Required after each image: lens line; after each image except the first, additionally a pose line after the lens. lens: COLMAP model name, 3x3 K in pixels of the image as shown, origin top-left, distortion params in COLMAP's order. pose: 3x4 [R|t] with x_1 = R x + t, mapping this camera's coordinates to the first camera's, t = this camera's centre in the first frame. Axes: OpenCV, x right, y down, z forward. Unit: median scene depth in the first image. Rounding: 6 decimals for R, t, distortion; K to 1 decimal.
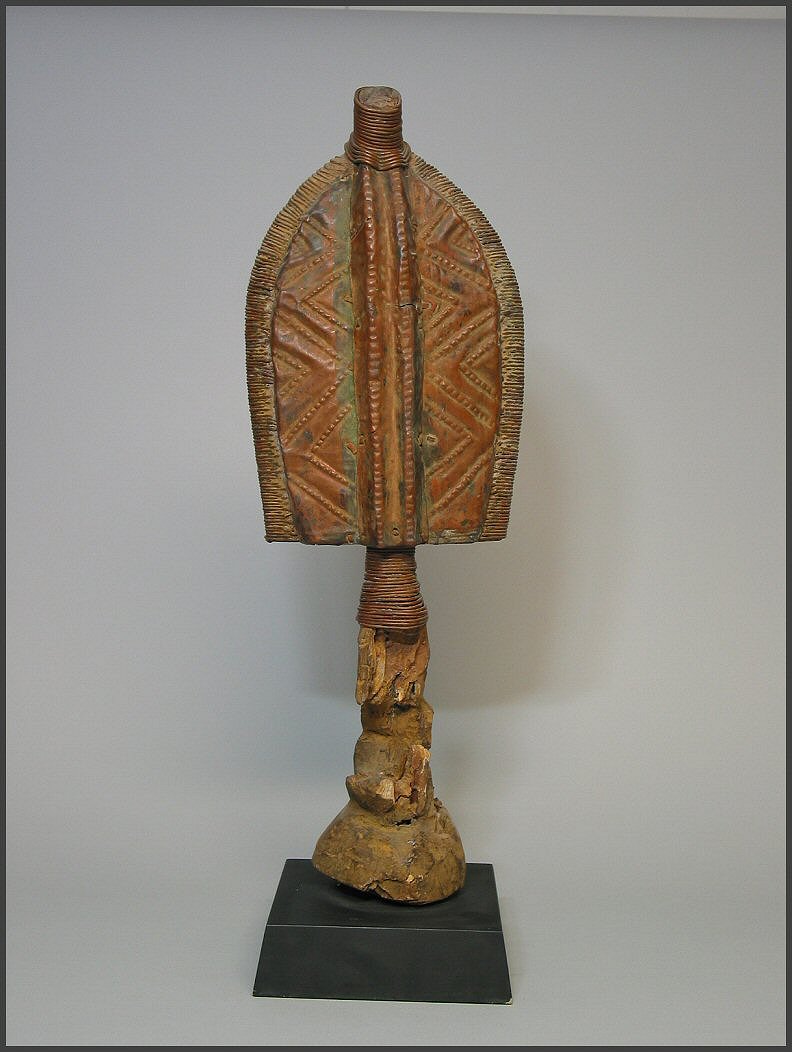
lens RADIAL K [[1612.6, 0, 401.5], [0, 1612.6, 528.5], [0, 0, 1]] dist [-0.023236, 0.000000]
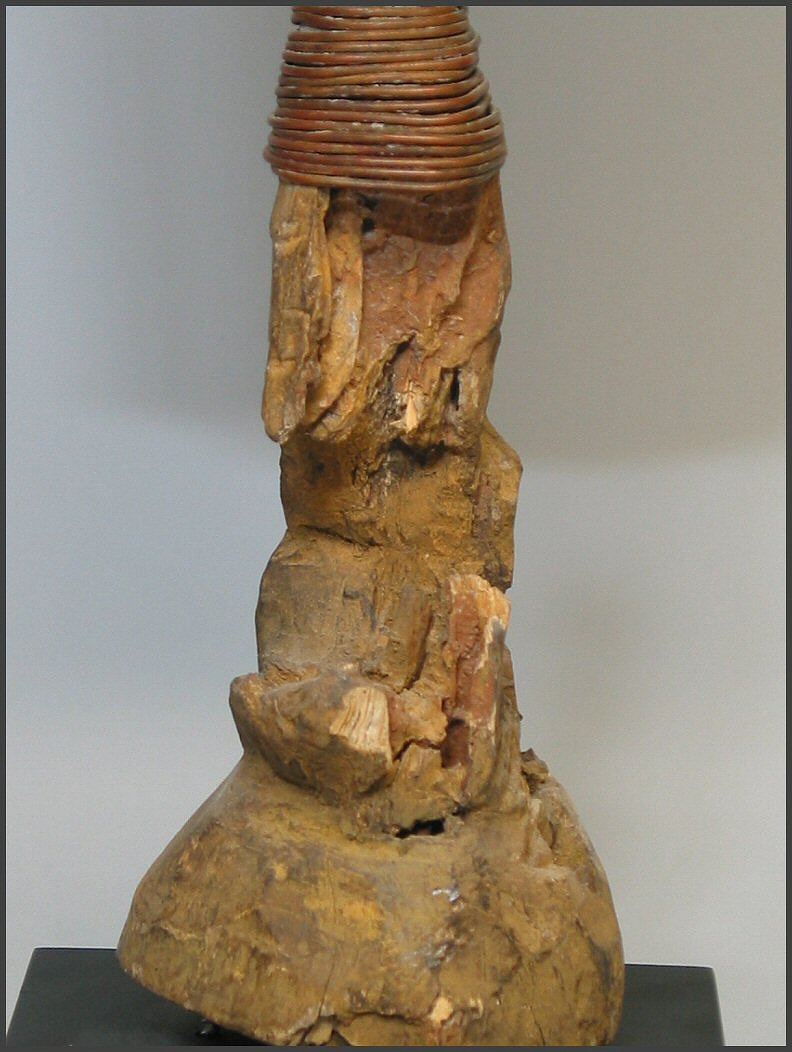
lens RADIAL K [[3130.9, 0, 396.1], [0, 3130.9, 526.8], [0, 0, 1]] dist [0.025390, 0.000000]
pose [[0.999899, 0.004439, -0.013481, 0.004570], [-0.002422, 0.989258, 0.146159, 0.041220], [0.013985, -0.146112, 0.989169, 0.438689]]
